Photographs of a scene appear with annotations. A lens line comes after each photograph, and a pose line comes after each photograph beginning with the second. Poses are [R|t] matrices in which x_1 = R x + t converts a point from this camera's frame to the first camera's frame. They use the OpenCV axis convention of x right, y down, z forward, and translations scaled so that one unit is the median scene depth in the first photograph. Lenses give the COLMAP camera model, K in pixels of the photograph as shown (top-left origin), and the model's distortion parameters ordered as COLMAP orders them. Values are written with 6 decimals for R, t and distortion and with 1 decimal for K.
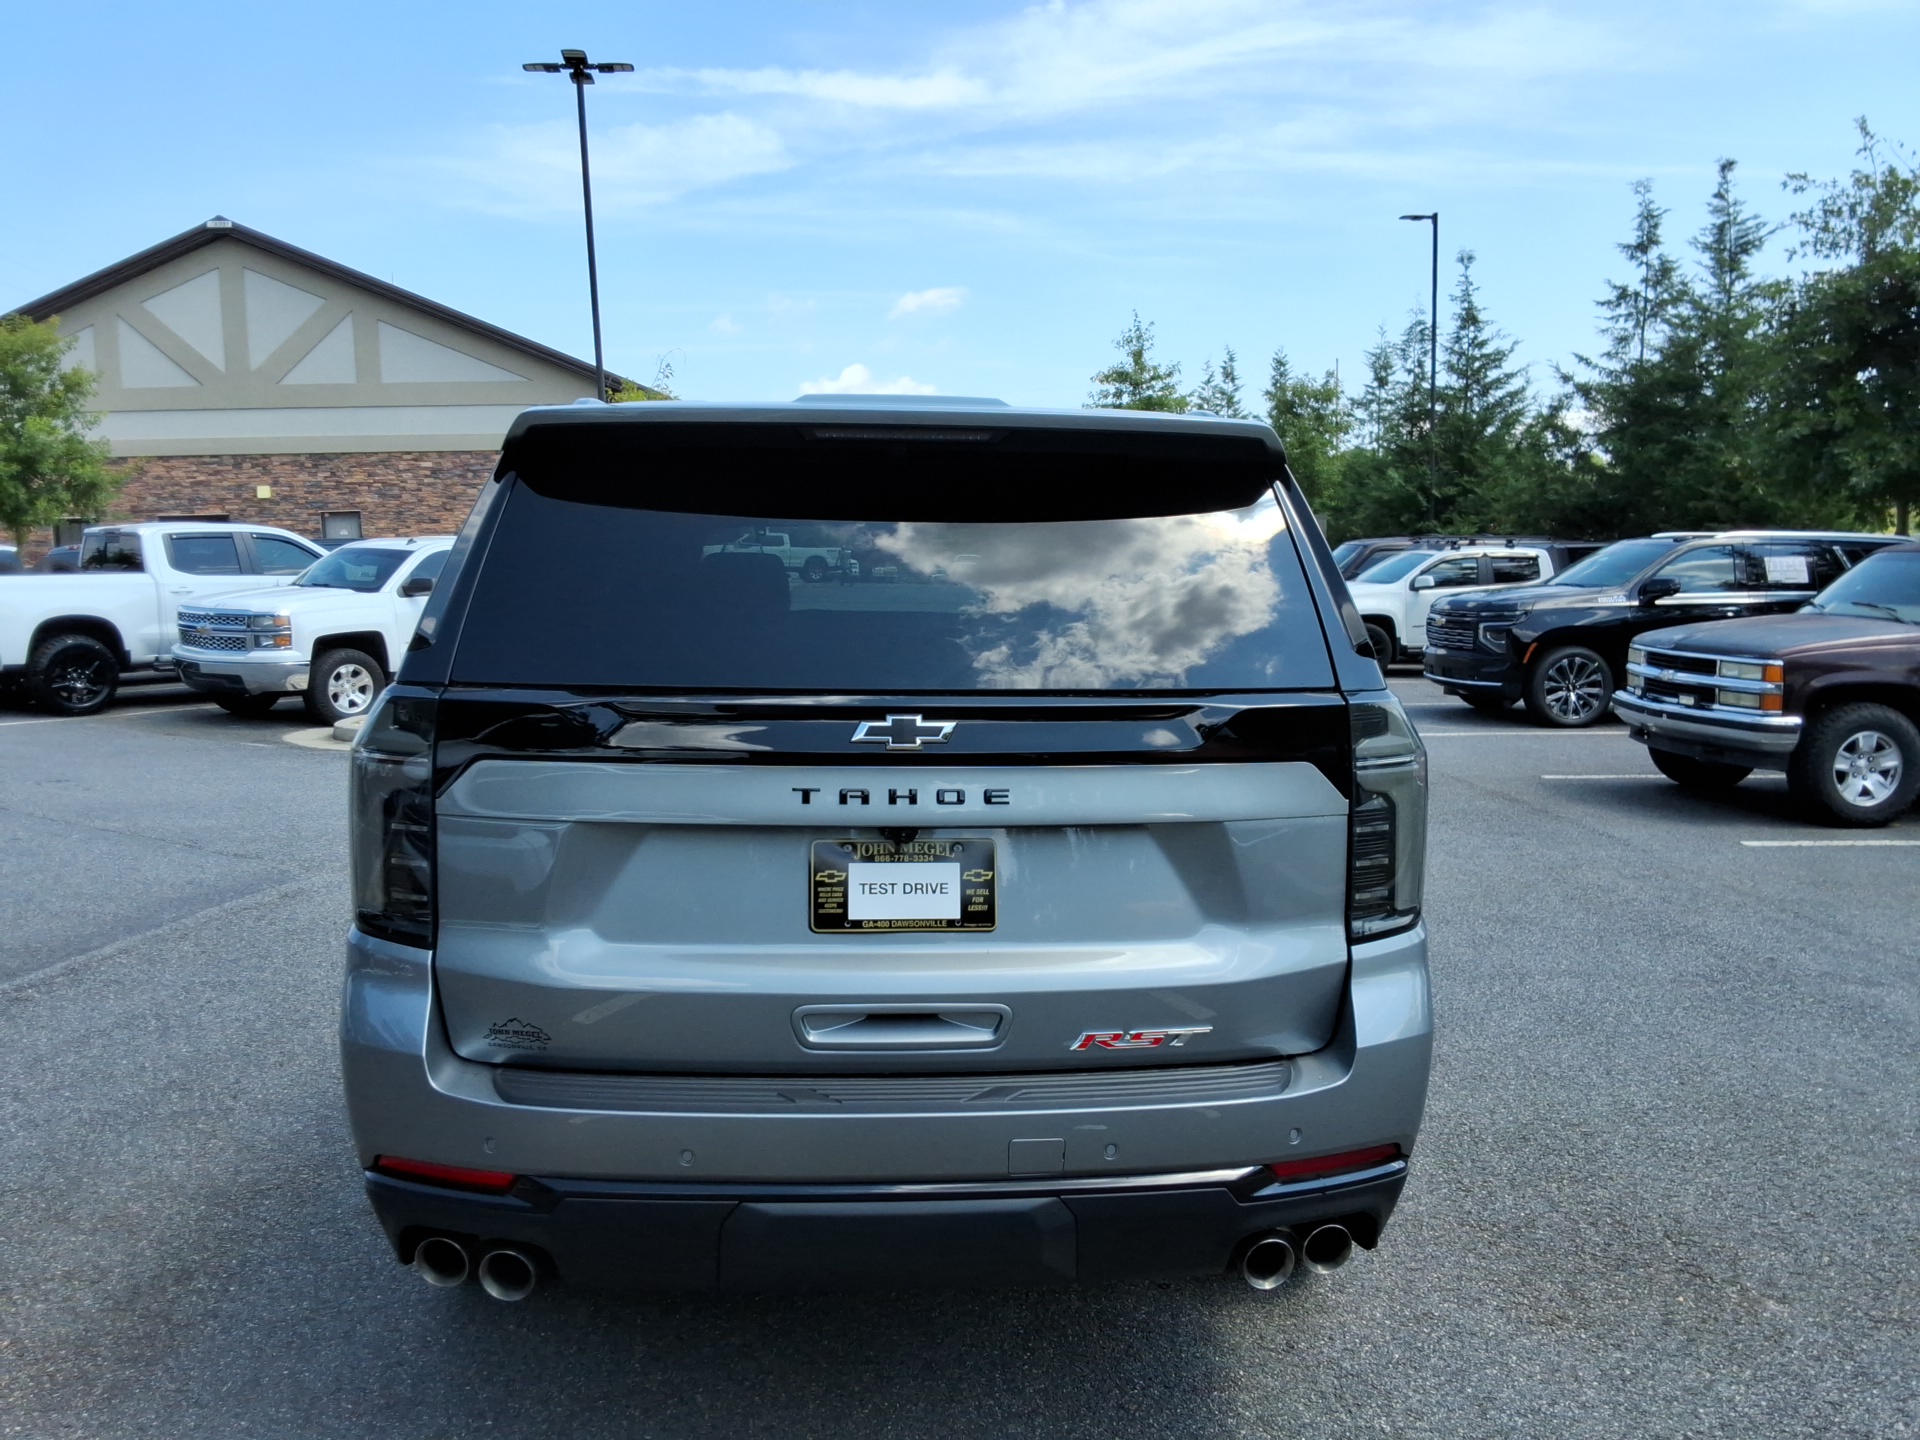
lens RADIAL K [[1536.2, 0, 971.8], [0, 1536.2, 754.3], [0, 0, 1]] dist [0.114890, -0.187363]
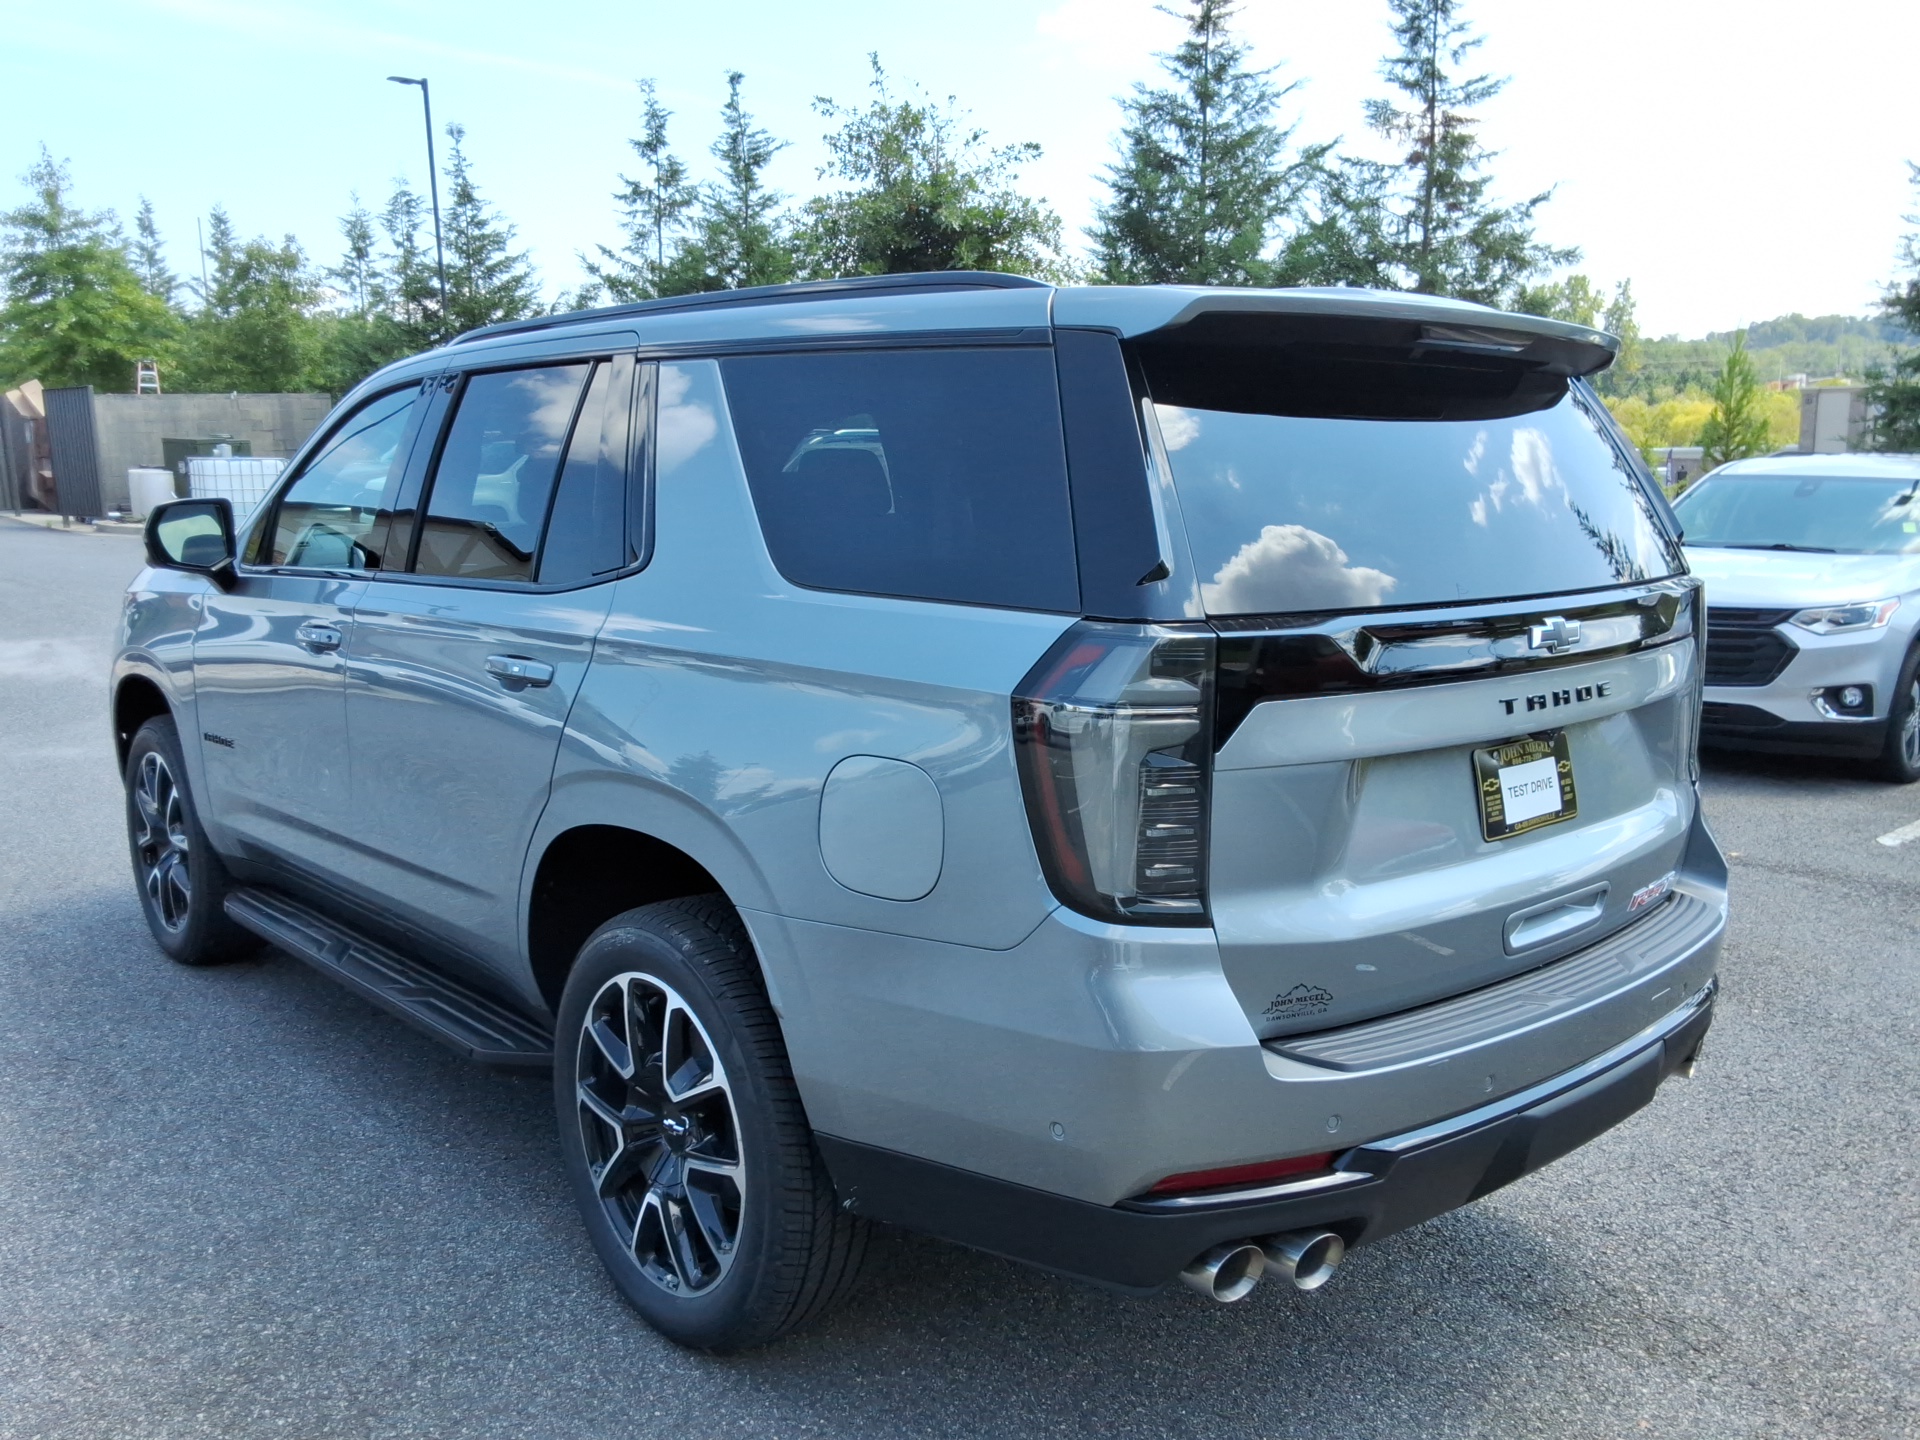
lens RADIAL K [[1554.4, 0, 950.7], [0, 1554.4, 735.8], [0, 0, 1]] dist [0.111921, -0.185262]
pose [[0.786973, -0.106414, 0.607741, -0.094366], [0.070922, 0.994087, 0.082224, -0.005849], [-0.612898, -0.021606, 0.789867, 0.039300]]
